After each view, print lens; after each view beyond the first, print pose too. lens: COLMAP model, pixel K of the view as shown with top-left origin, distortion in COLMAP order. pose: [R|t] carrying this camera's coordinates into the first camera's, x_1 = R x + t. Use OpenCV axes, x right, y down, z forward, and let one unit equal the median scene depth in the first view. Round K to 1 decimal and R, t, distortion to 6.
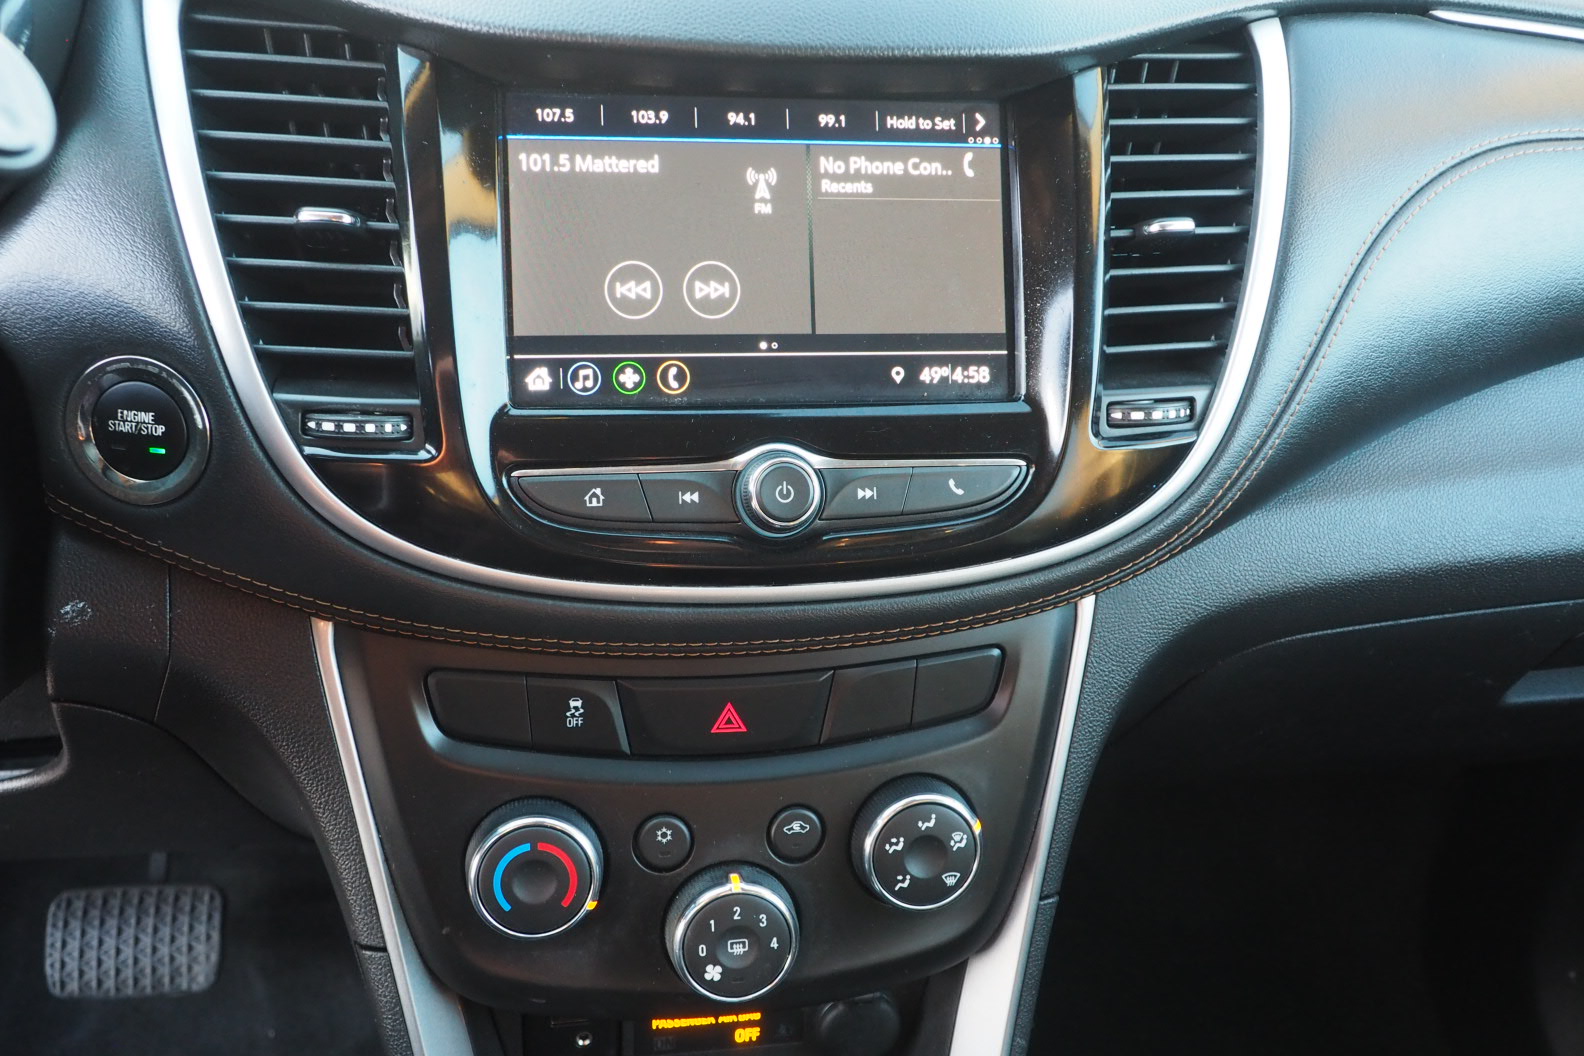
lens RADIAL K [[1401.6, 0, 792.0], [0, 1401.6, 528.0], [0, 0, 1]] dist [-0.021712, -0.002608]
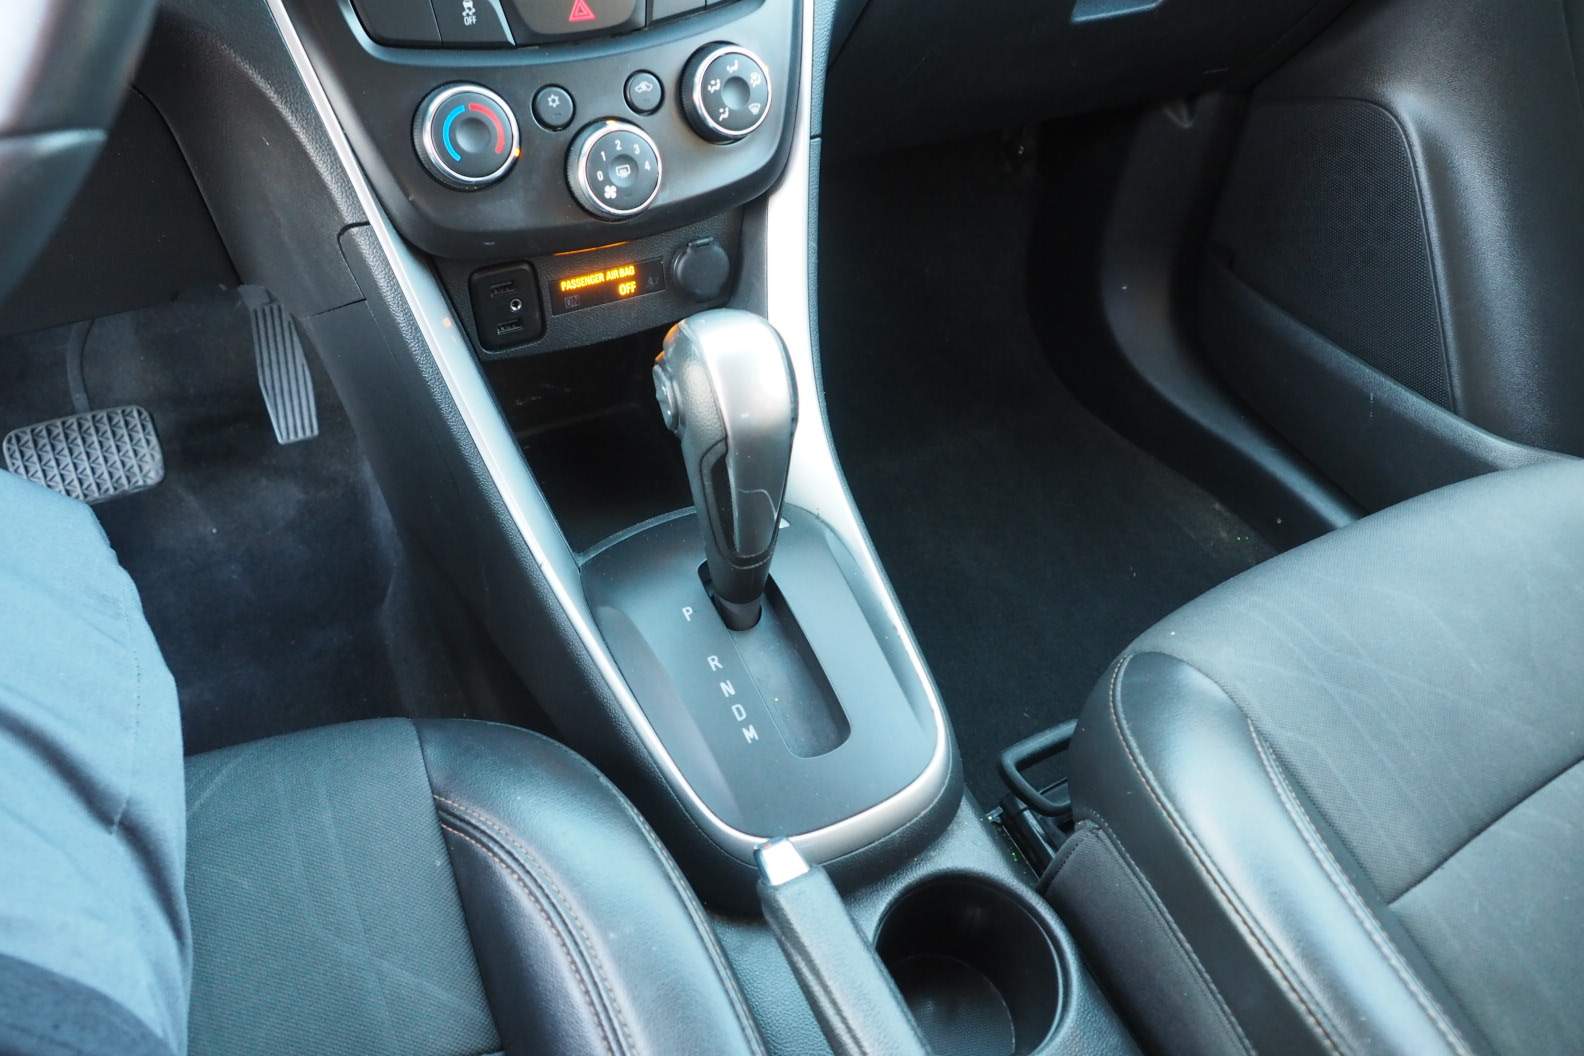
lens RADIAL K [[1132.9, 0, 792.7], [0, 1132.9, 531.6], [0, 0, 1]] dist [-0.034893, 0.005835]
pose [[0.947307, -0.233781, 0.218987, -0.210837], [0.167817, 0.944513, 0.282368, 0.347400], [-0.272848, -0.230740, 0.933977, -0.204356]]
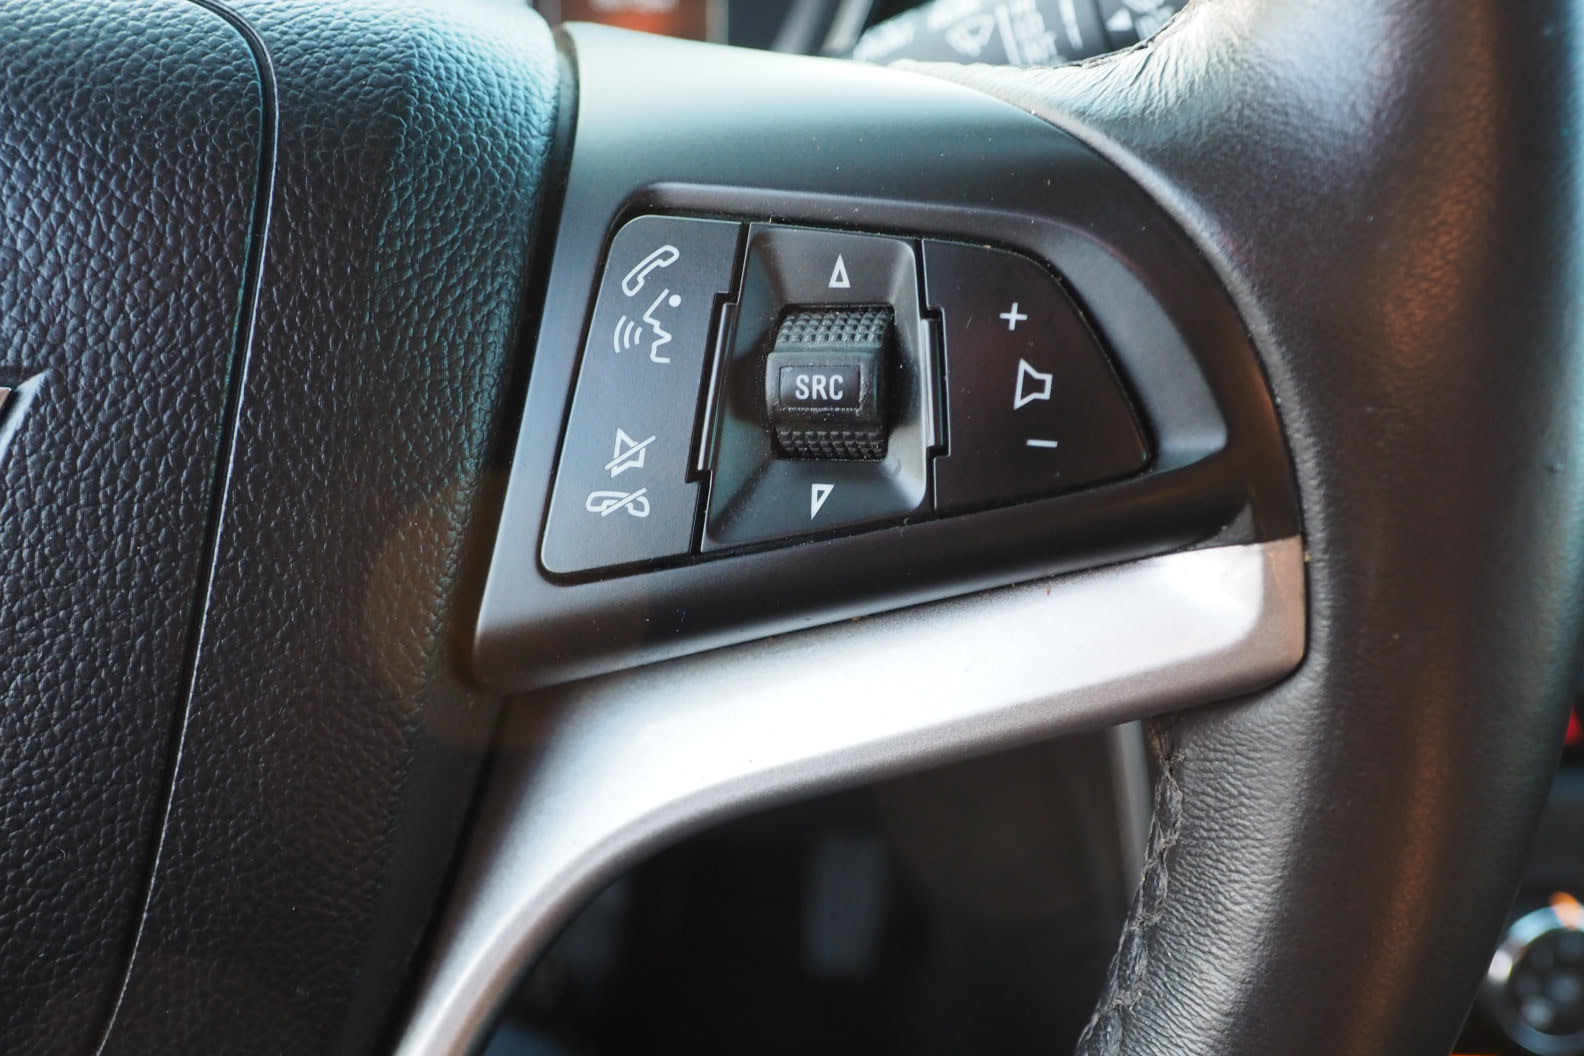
lens RADIAL K [[1564.5, 0, 786.4], [0, 1564.5, 530.9], [0, 0, 1]] dist [-0.016816, -0.014895]
pose [[0.987964, 0.045721, -0.147771, -0.382197], [-0.045897, 0.998944, 0.002215, 0.039149], [0.147716, 0.004594, 0.989019, -0.019015]]
